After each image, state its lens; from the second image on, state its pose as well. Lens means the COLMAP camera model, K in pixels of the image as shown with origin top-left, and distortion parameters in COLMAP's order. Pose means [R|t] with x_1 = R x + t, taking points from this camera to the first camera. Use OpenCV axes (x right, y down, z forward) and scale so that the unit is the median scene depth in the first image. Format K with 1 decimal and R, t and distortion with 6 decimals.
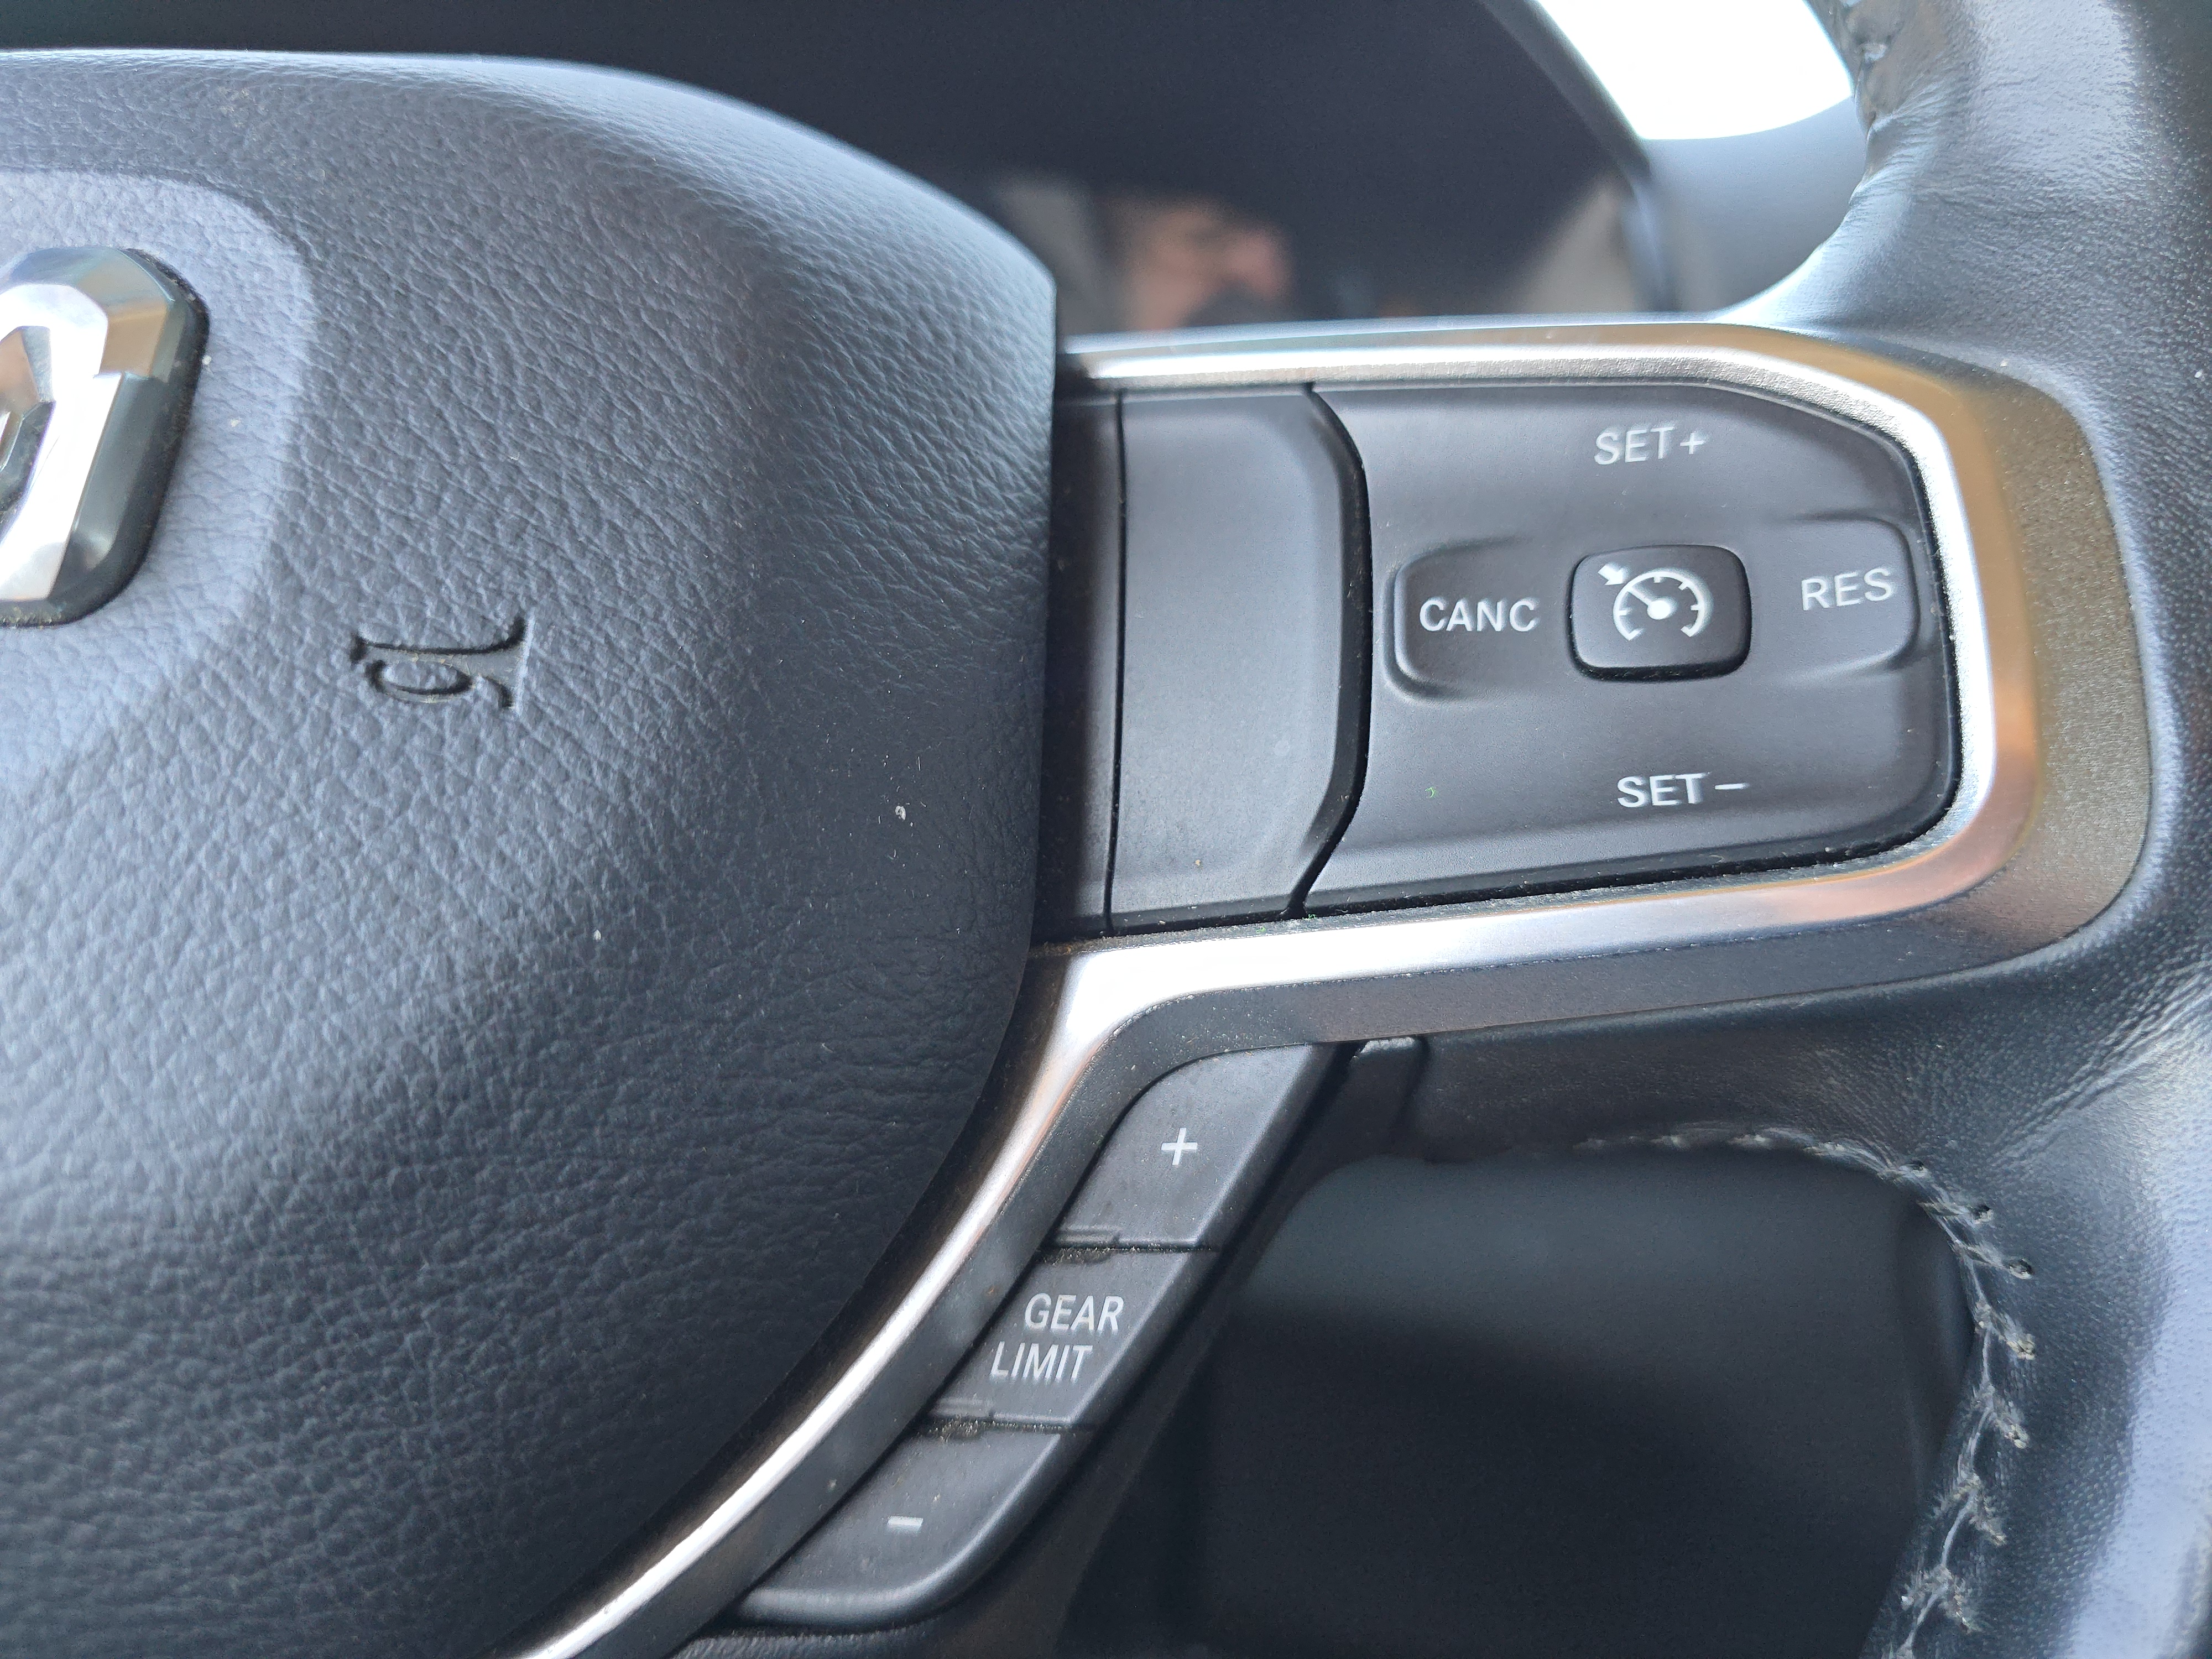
lens RADIAL K [[1500.6, 0, 1106.0], [0, 1500.6, 829.5], [0, 0, 1]] dist [-0.029208, 0.001079]
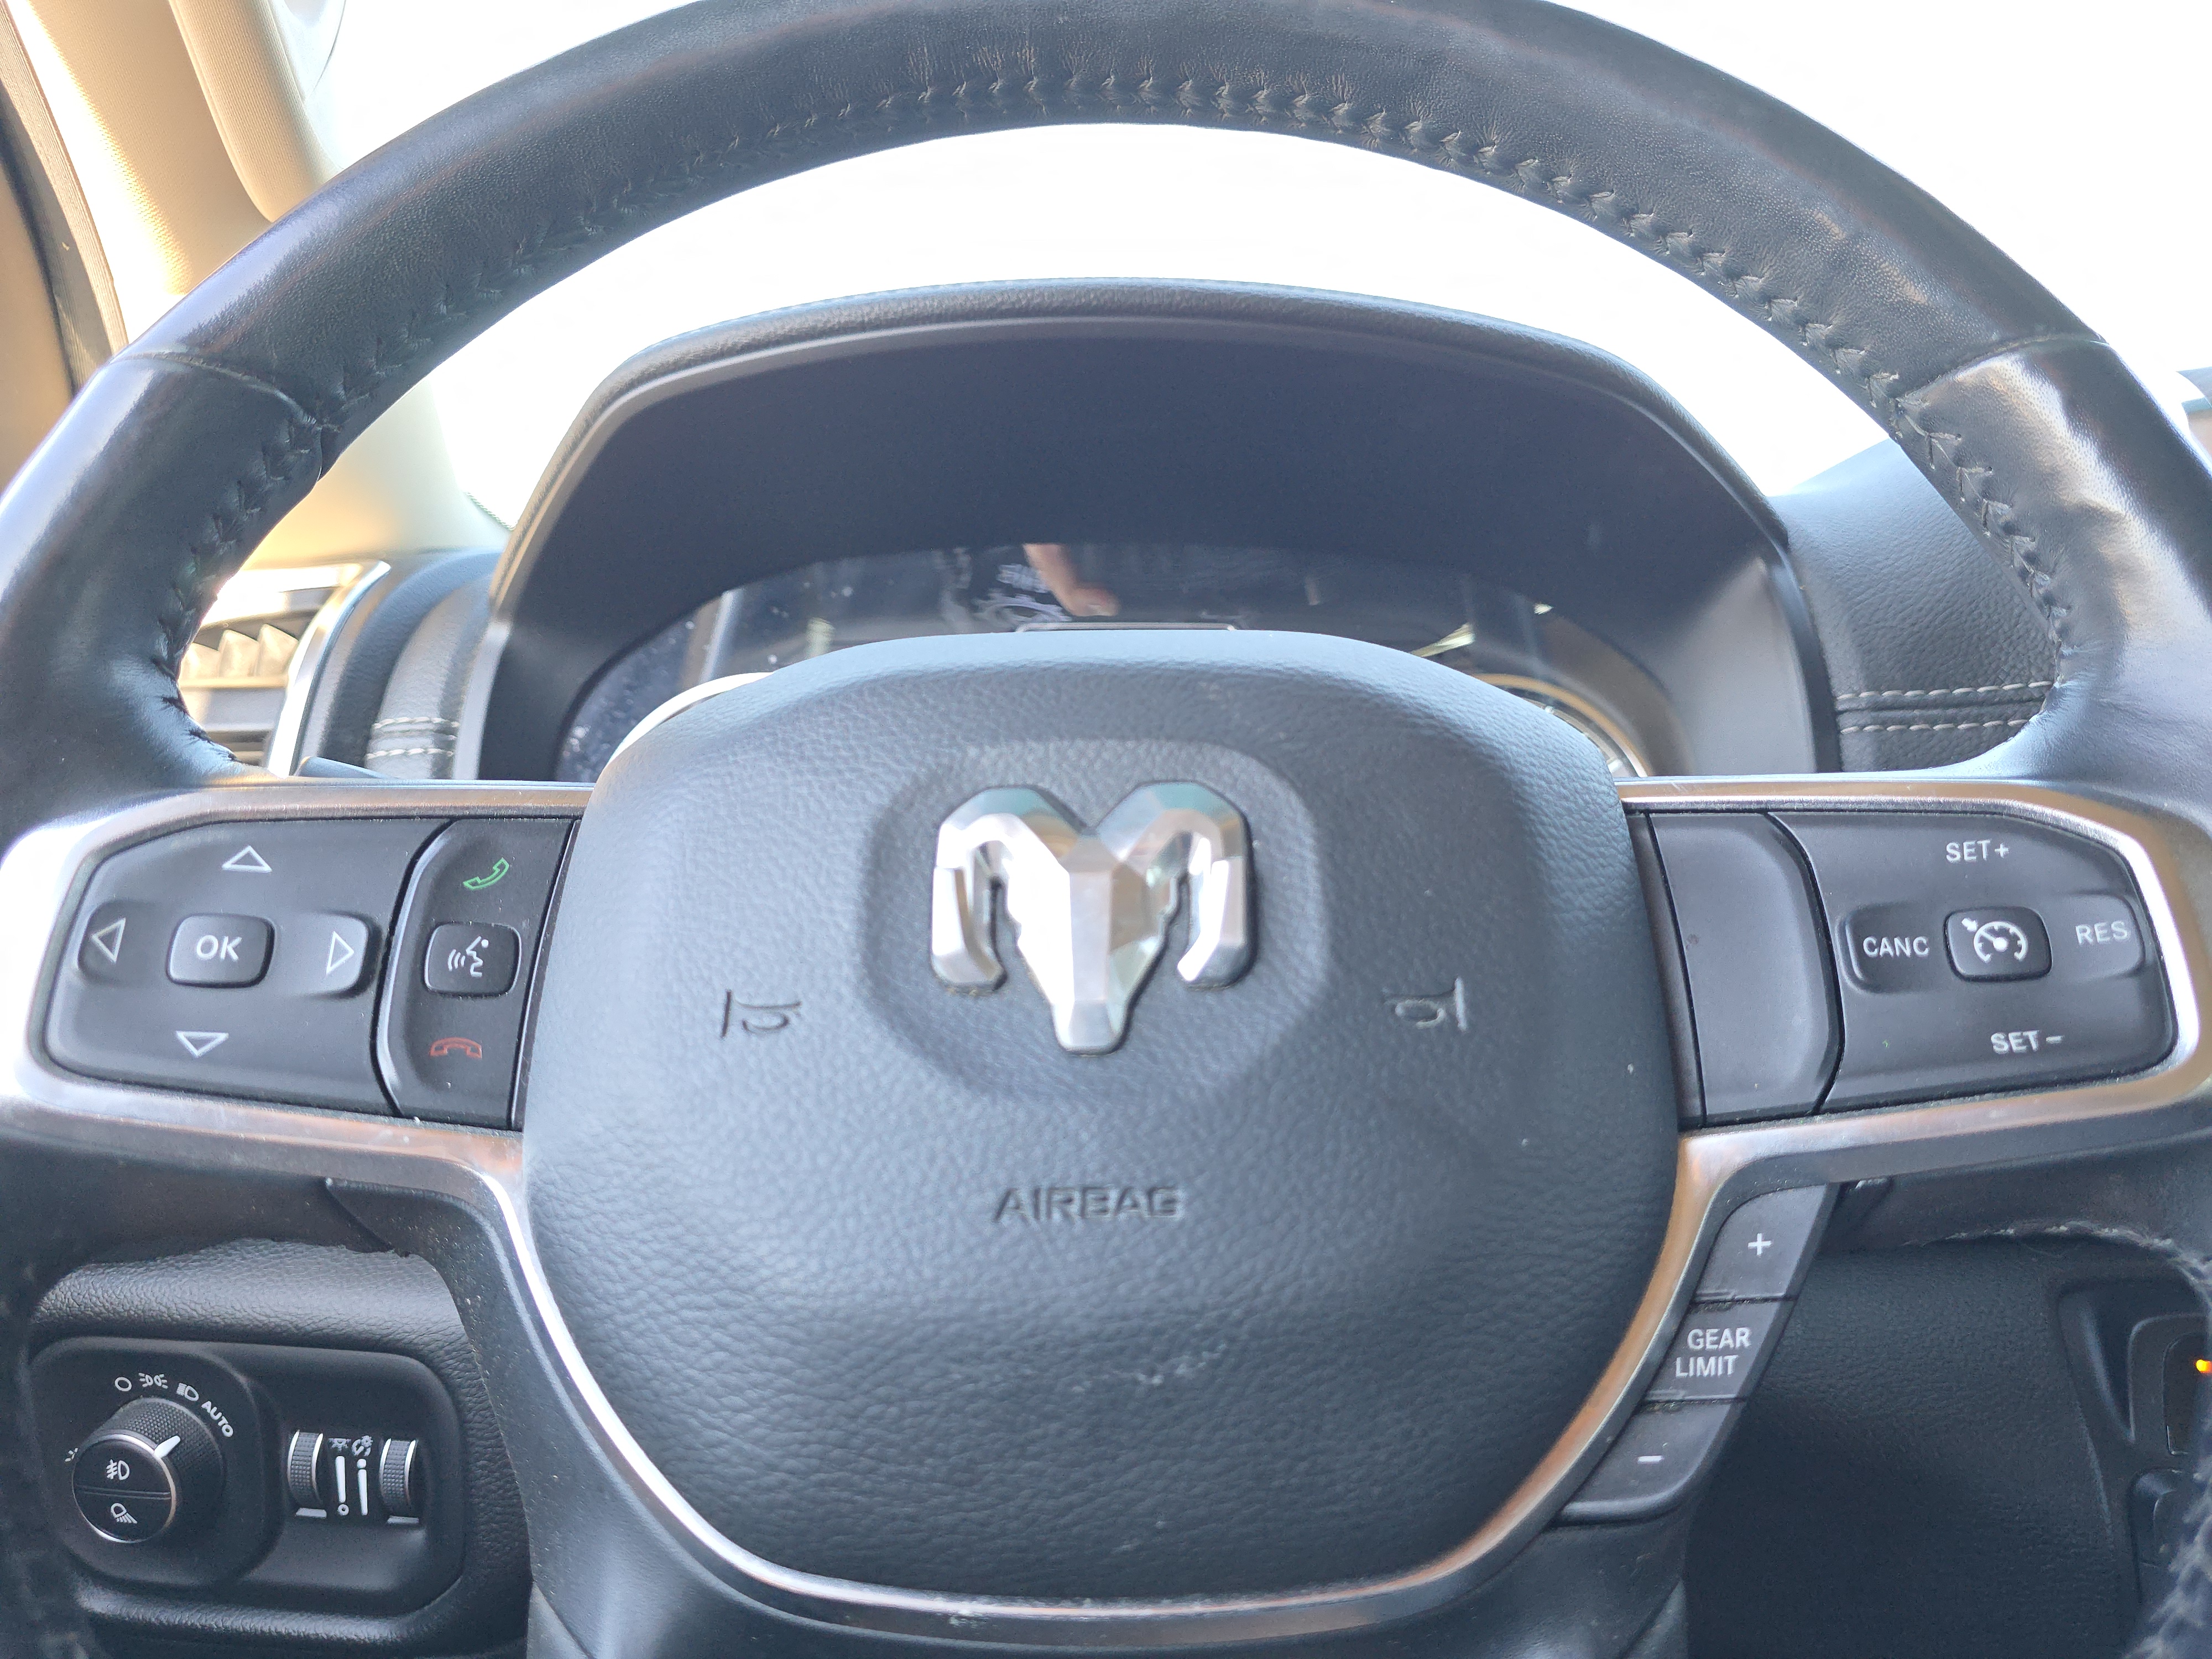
lens RADIAL K [[1483.0, 0, 1106.0], [0, 1483.0, 829.5], [0, 0, 1]] dist [0.066825, -0.055474]
pose [[0.998228, -0.033544, 0.049143, -0.861127], [0.037957, 0.995055, -0.091790, -0.160353], [-0.045821, 0.093493, 0.994565, -0.878069]]
